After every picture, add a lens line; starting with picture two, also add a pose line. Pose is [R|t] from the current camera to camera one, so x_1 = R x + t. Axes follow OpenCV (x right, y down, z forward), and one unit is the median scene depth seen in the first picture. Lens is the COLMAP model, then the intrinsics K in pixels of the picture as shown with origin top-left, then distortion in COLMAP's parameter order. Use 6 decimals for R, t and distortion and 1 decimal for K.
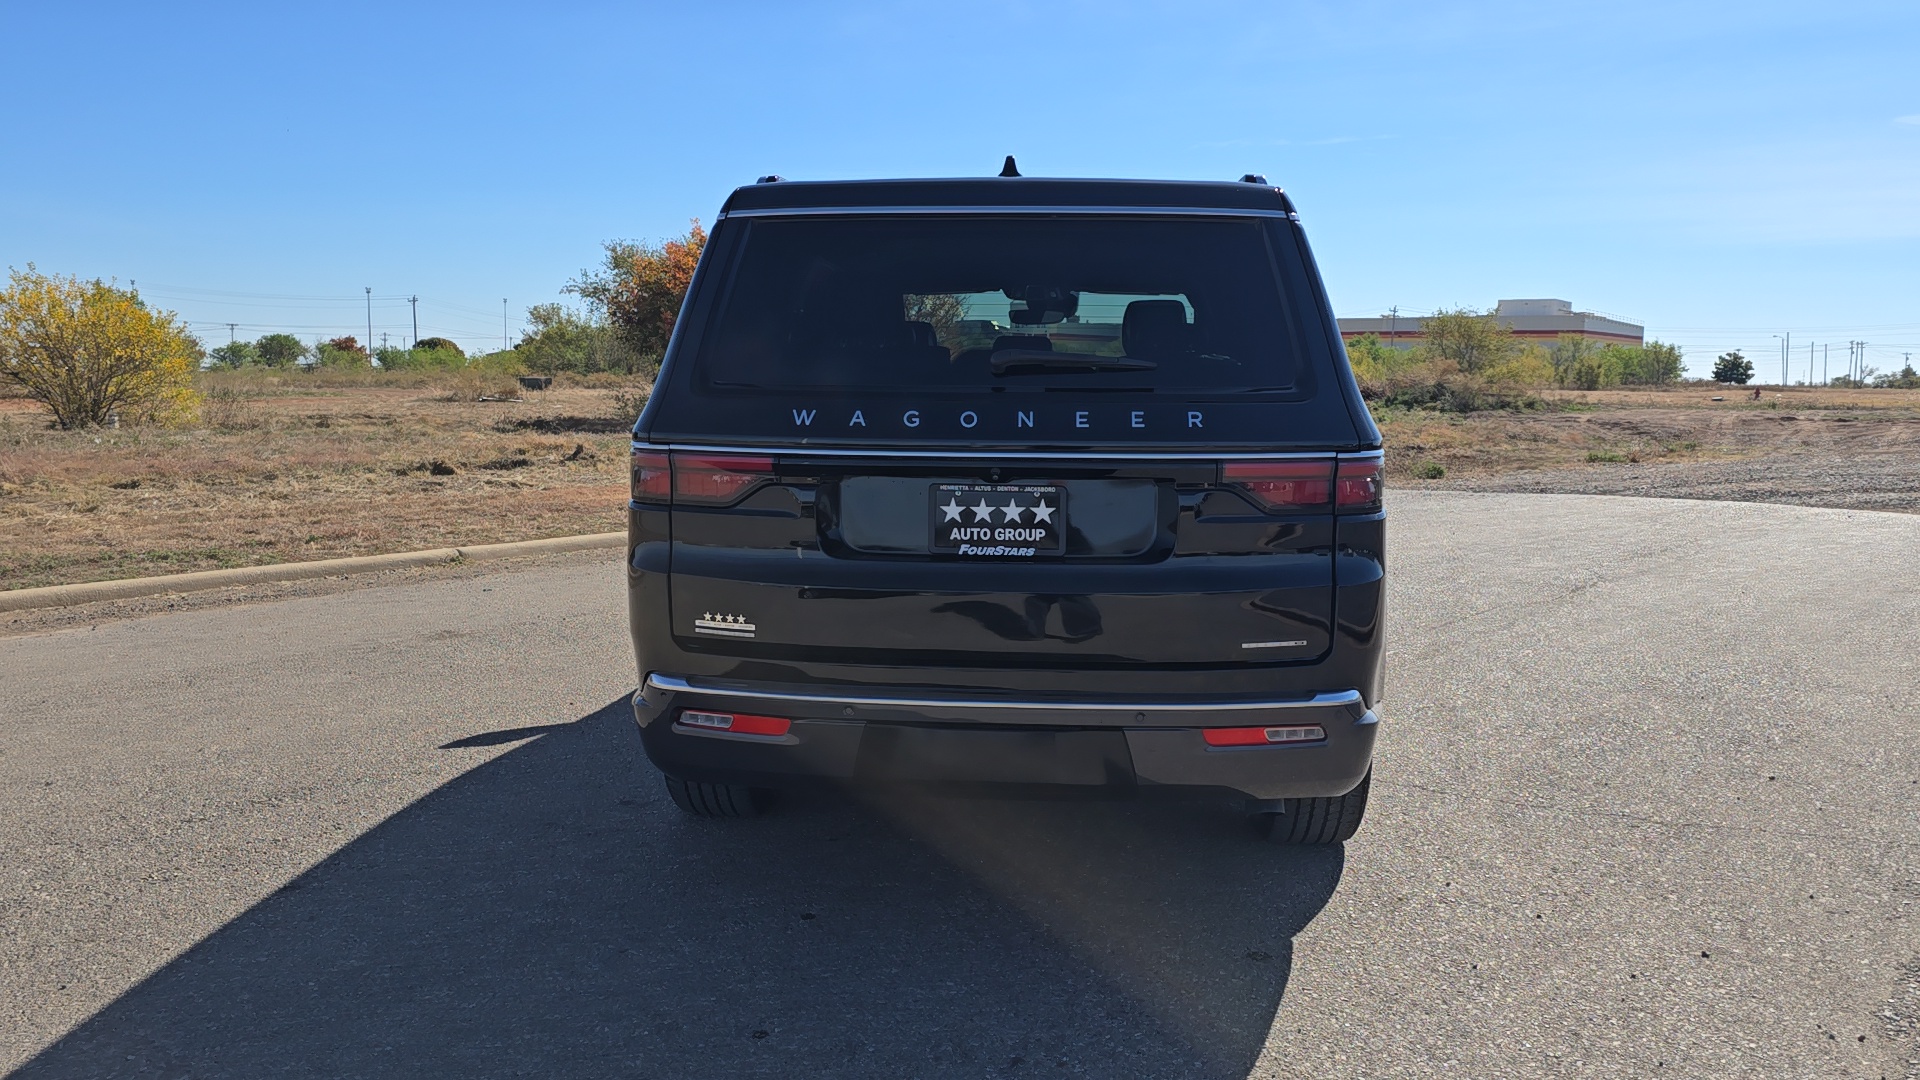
lens RADIAL K [[1619.3, 0, 963.5], [0, 1619.3, 535.3], [0, 0, 1]] dist [-0.026856, 0.024282]
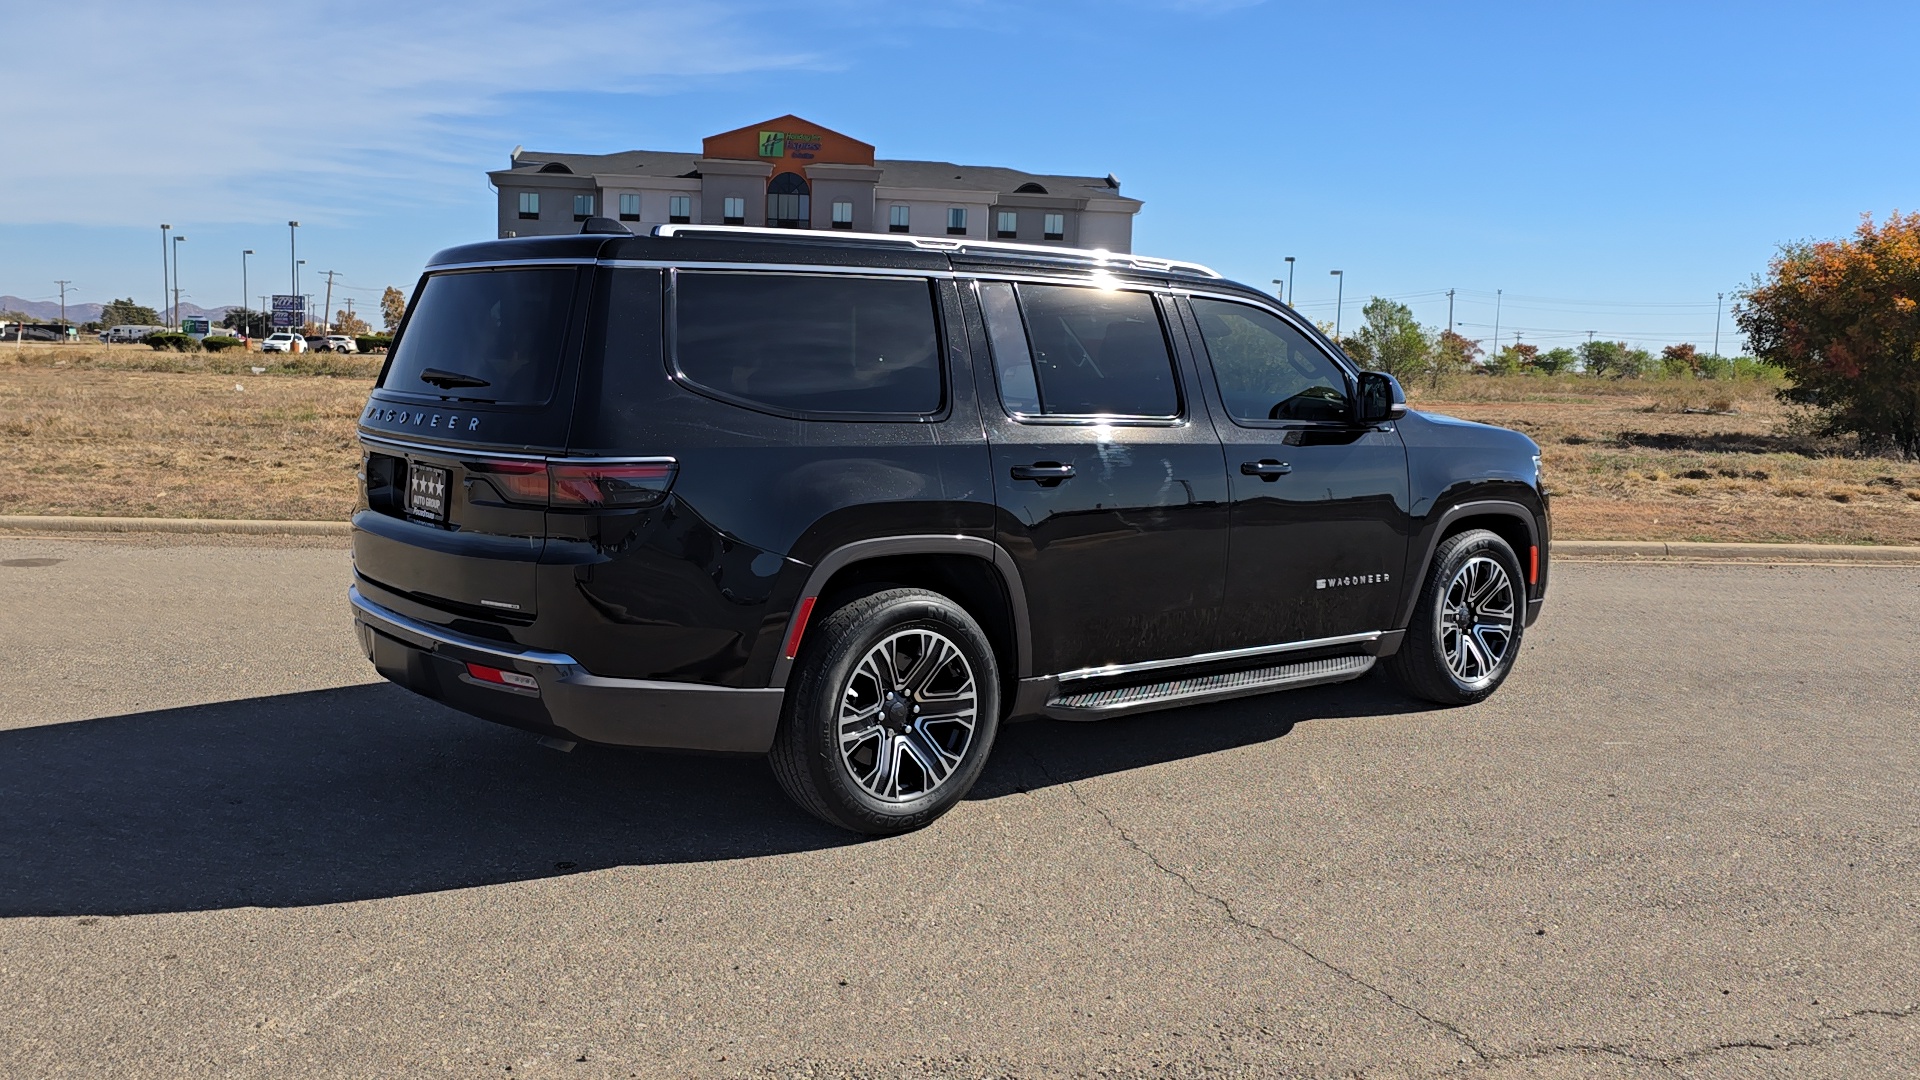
lens RADIAL K [[1619.3, 0, 963.5], [0, 1619.3, 535.3], [0, 0, 1]] dist [-0.026856, 0.024282]
pose [[0.678950, 0.085279, -0.729215, 0.135845], [-0.086954, 0.995581, 0.035469, -0.009877], [0.729017, 0.039327, 0.683365, 0.053856]]
